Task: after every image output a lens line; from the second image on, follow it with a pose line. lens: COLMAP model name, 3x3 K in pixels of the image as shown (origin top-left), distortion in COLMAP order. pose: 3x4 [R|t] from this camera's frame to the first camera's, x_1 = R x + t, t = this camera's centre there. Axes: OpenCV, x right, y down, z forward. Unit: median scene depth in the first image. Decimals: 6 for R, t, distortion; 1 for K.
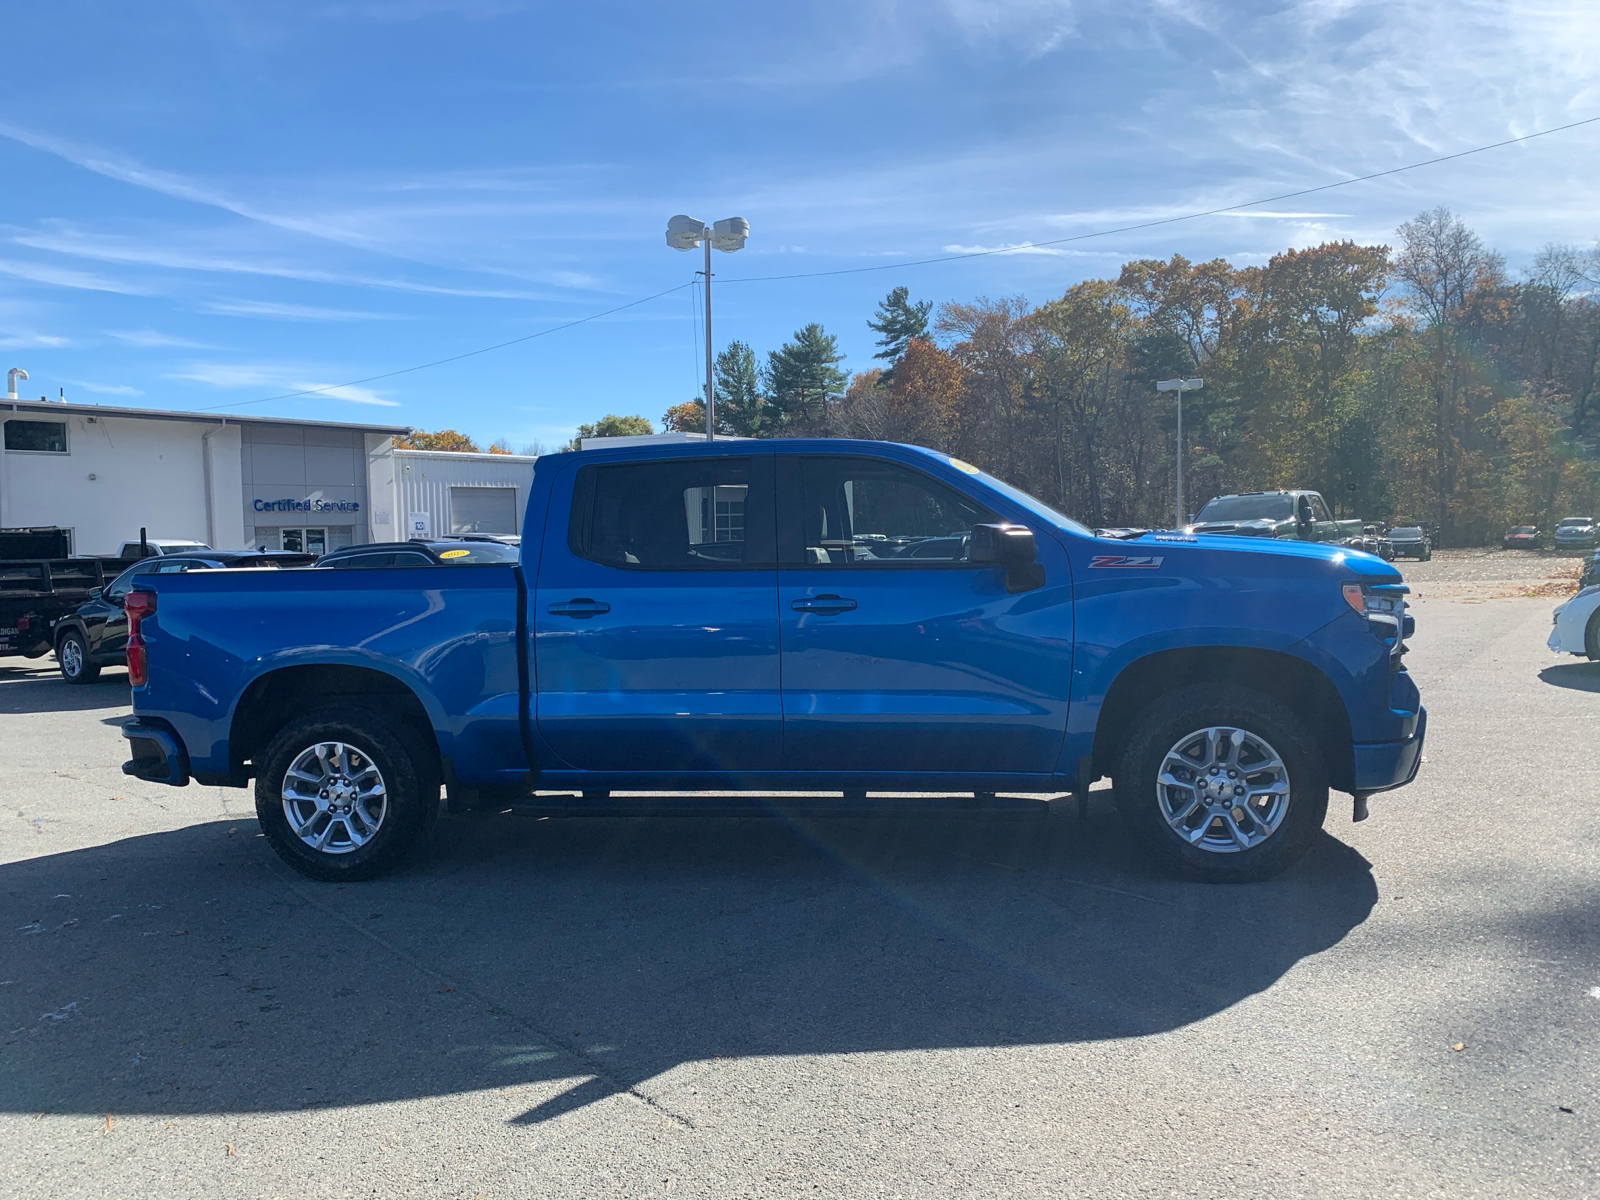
lens RADIAL K [[1201.3, 0, 796.5], [0, 1201.3, 621.2], [0, 0, 1]] dist [0.033117, -0.046105]
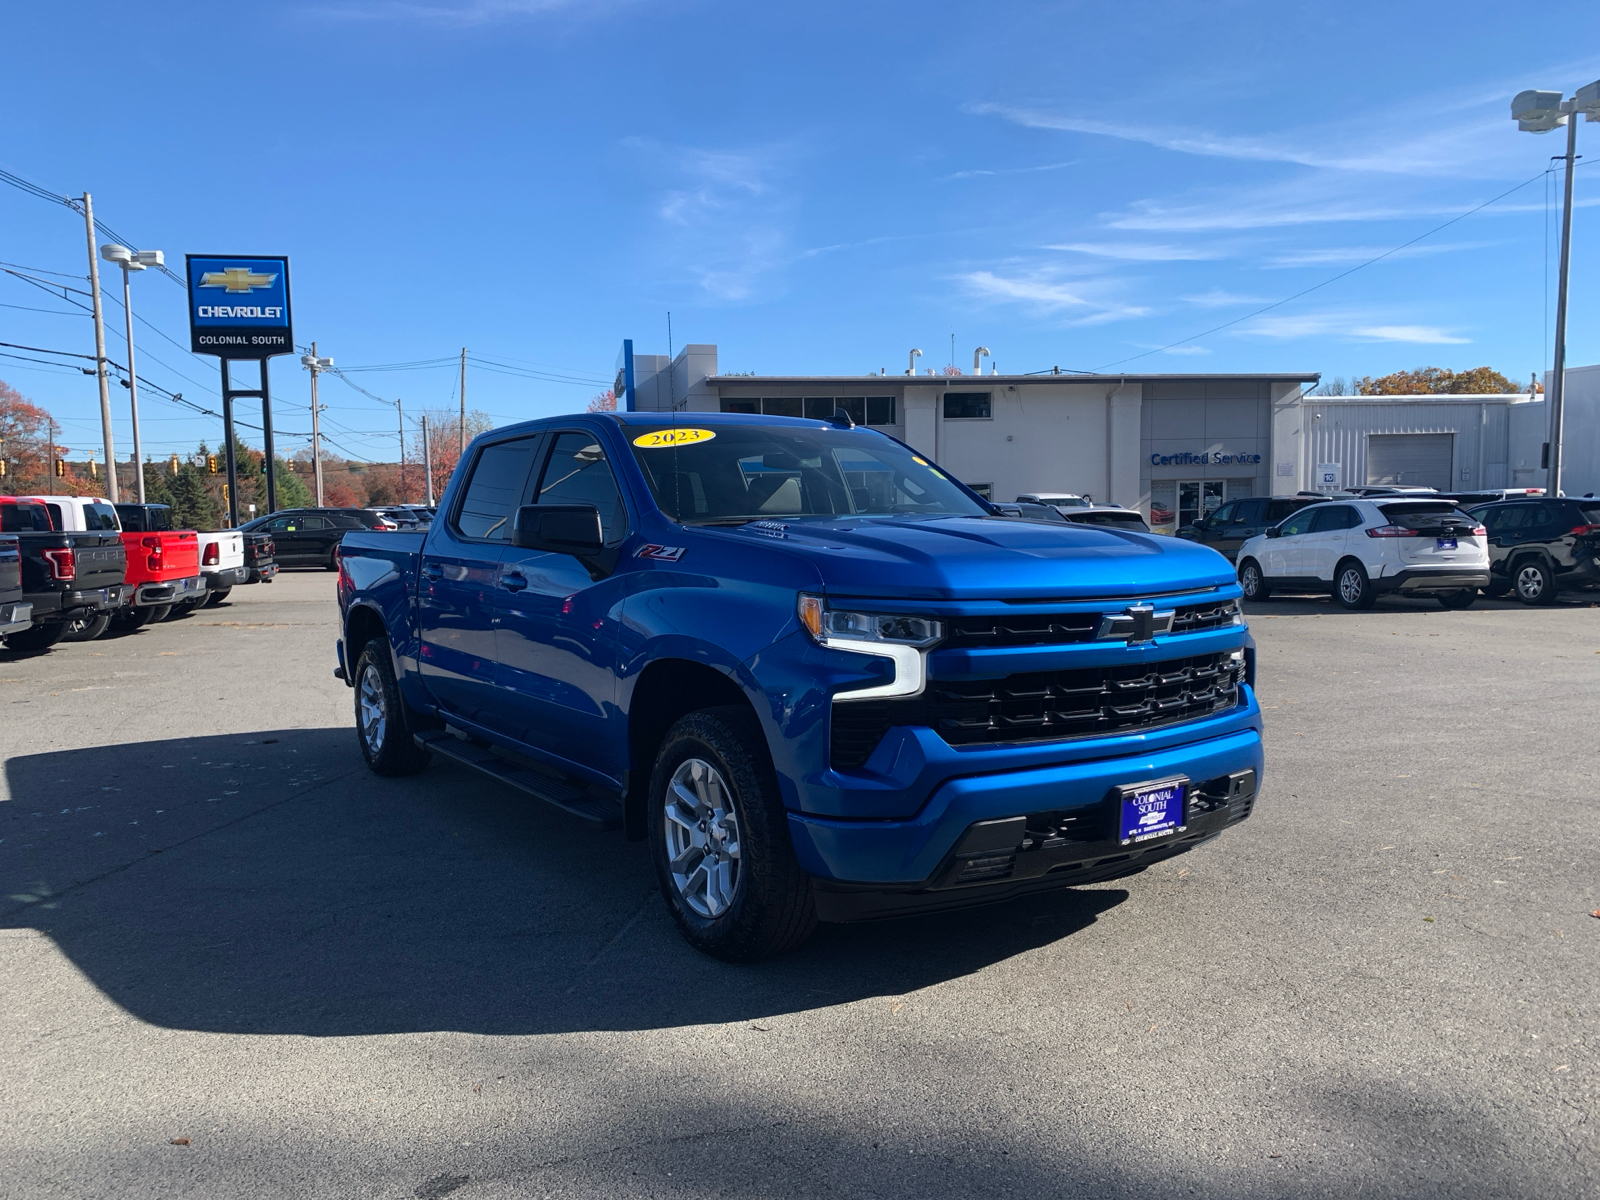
lens RADIAL K [[1201.3, 0, 796.5], [0, 1201.3, 621.2], [0, 0, 1]] dist [0.033117, -0.046105]
pose [[0.692013, 0.078309, -0.717625, 0.096367], [-0.049036, 0.996902, 0.061499, -0.005395], [0.720217, -0.007369, 0.693709, 0.049690]]
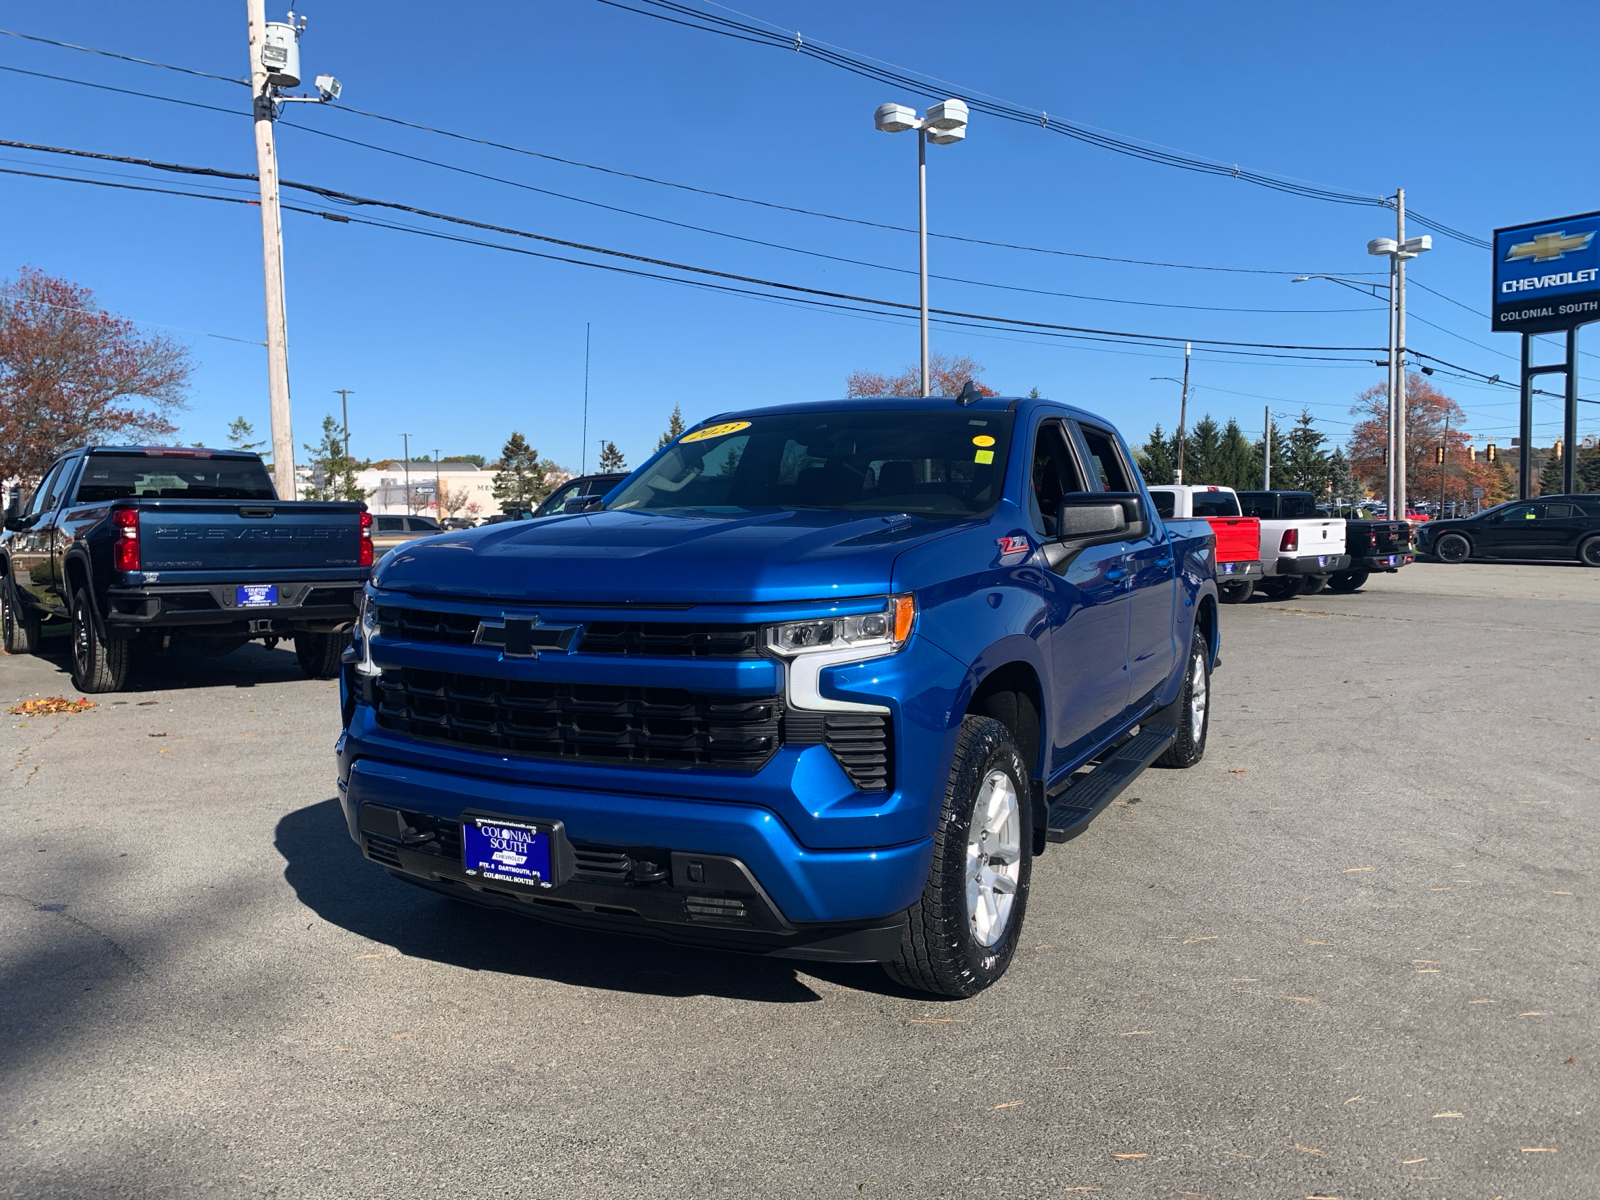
lens RADIAL K [[1204.8, 0, 800.0], [0, 1204.8, 600.0], [0, 0, 1]] dist [0.045403, -0.043881]
pose [[-0.296547, 0.093262, -0.950454, 0.115241], [-0.047883, 0.992517, 0.112329, -0.011662], [0.953817, 0.078821, -0.289862, 0.151659]]
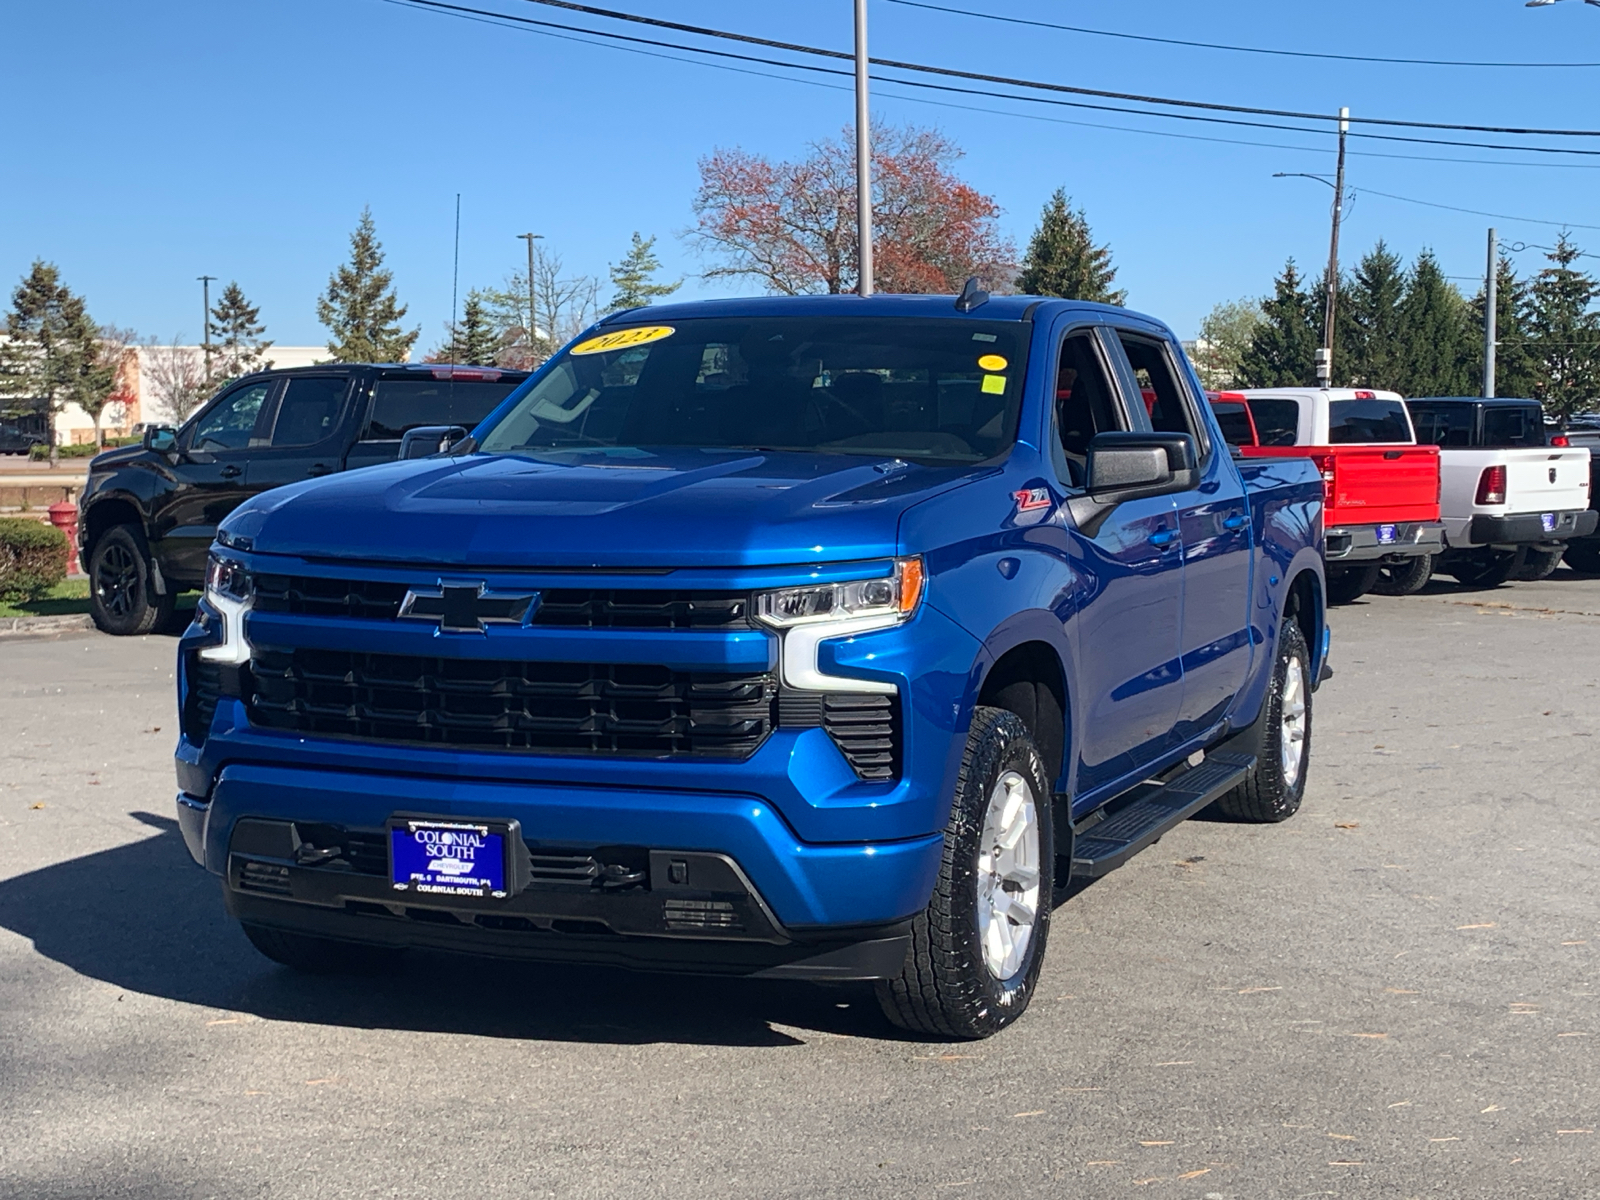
lens RADIAL K [[2369.1, 0, 823.4], [0, 2369.1, 654.7], [0, 0, 1]] dist [0.184030, -0.563130]
pose [[-0.205705, 0.116709, -0.971630, 0.161711], [-0.056501, 0.989791, 0.130852, -0.014783], [0.976982, 0.081815, -0.197011, 0.156525]]
